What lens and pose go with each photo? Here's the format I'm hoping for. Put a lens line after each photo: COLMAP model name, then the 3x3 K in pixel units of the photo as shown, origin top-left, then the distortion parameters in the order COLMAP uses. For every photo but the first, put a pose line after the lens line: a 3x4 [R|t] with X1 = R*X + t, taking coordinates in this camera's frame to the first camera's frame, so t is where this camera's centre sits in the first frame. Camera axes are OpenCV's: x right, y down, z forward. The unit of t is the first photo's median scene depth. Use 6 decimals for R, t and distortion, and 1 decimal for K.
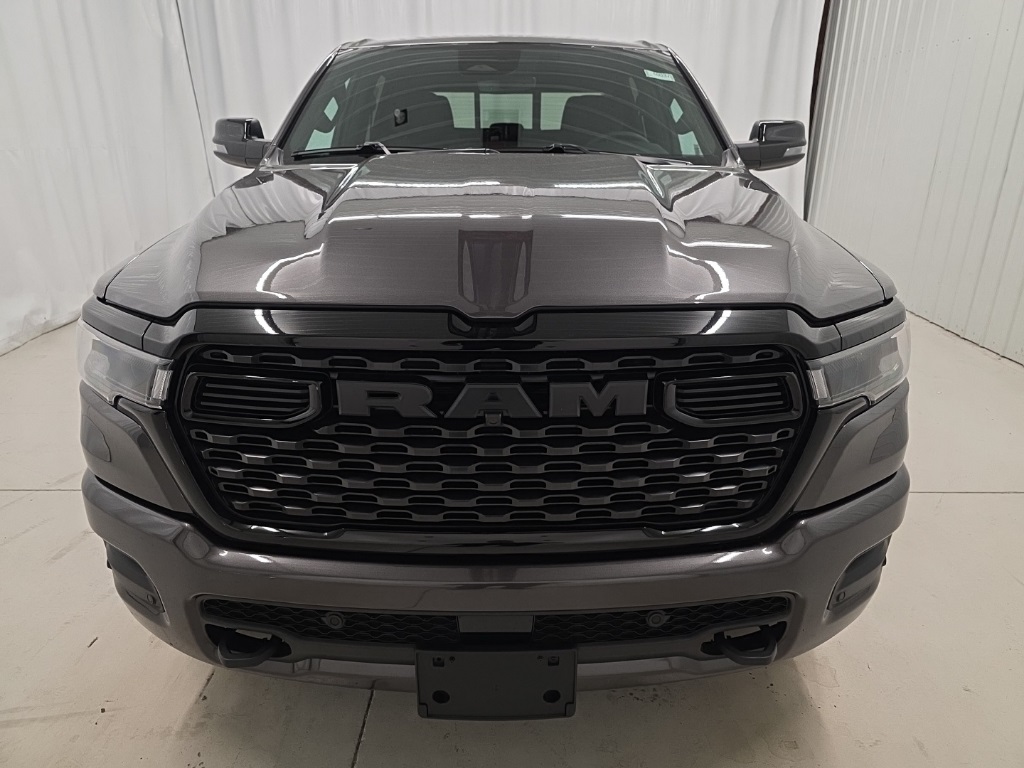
lens RADIAL K [[685.8, 0, 512.9], [0, 685.8, 383.5], [0, 0, 1]] dist [0.024901, -0.021097]
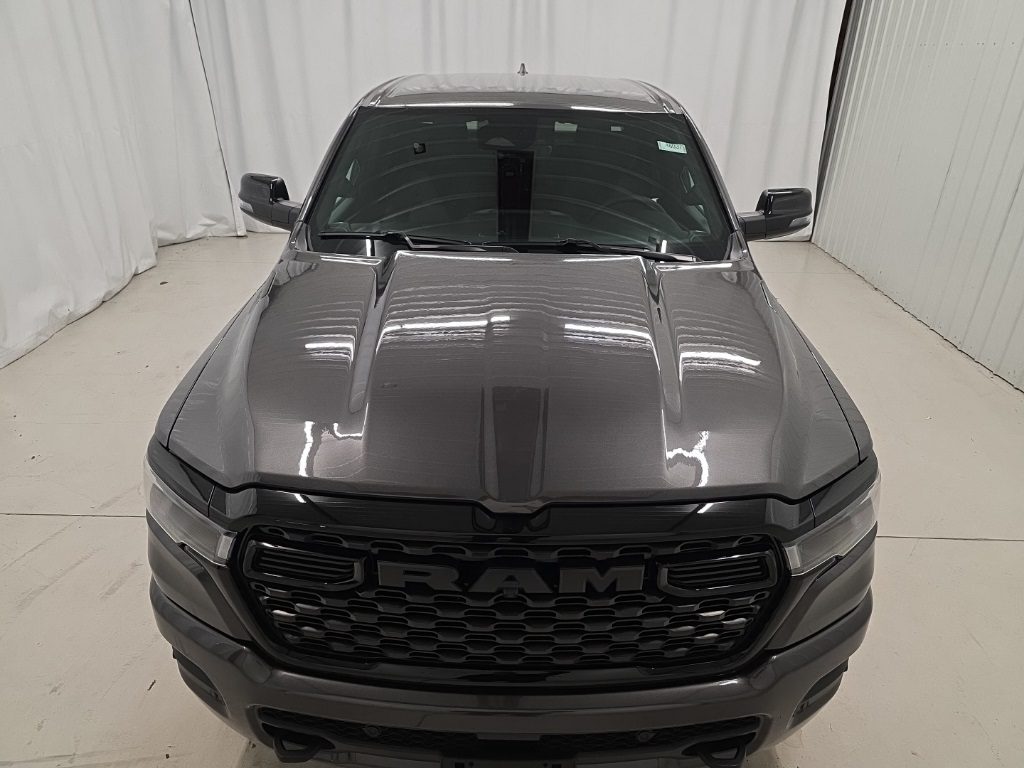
lens RADIAL K [[685.8, 0, 512.6], [0, 685.8, 385.0], [0, 0, 1]] dist [0.024901, -0.021097]
pose [[0.999789, 0.019574, -0.006159, -0.022533], [-0.018802, 0.994070, 0.107105, -0.379004], [0.008219, -0.106967, 0.994229, -0.113952]]
